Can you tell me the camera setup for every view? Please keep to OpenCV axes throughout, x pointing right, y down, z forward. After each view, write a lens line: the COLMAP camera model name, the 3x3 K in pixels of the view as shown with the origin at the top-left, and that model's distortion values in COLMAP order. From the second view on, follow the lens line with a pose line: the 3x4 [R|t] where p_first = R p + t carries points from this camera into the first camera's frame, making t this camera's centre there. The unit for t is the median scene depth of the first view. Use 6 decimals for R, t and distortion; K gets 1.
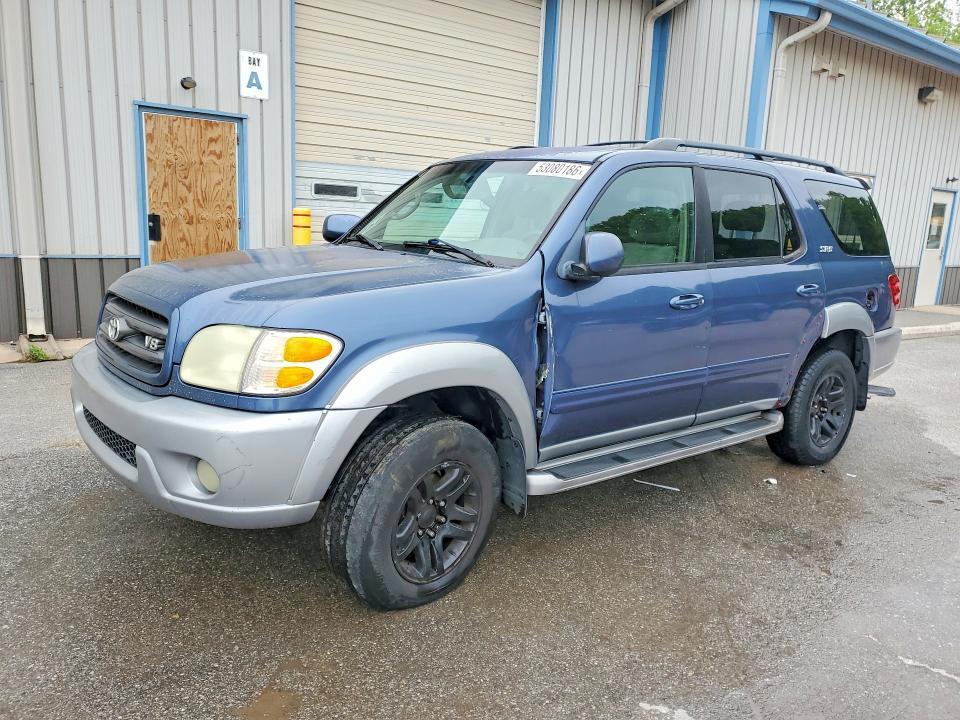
lens RADIAL K [[726.1, 0, 480.0], [0, 726.1, 360.0], [0, 0, 1]] dist [0.013442, -0.001010]
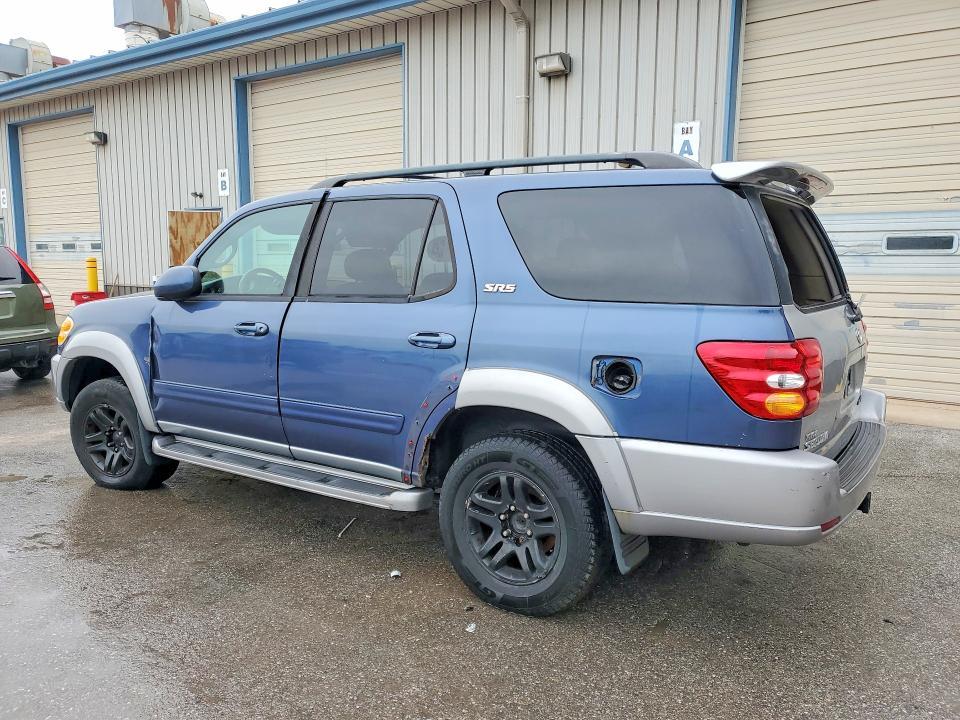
lens RADIAL K [[705.3, 0, 480.0], [0, 705.3, 360.0], [0, 0, 1]] dist [-0.011862, -0.004609]
pose [[0.341302, 0.088252, -0.935802, 1.197868], [-0.176127, 0.983953, 0.028557, -0.107275], [0.923305, 0.155073, 0.351369, 0.827392]]
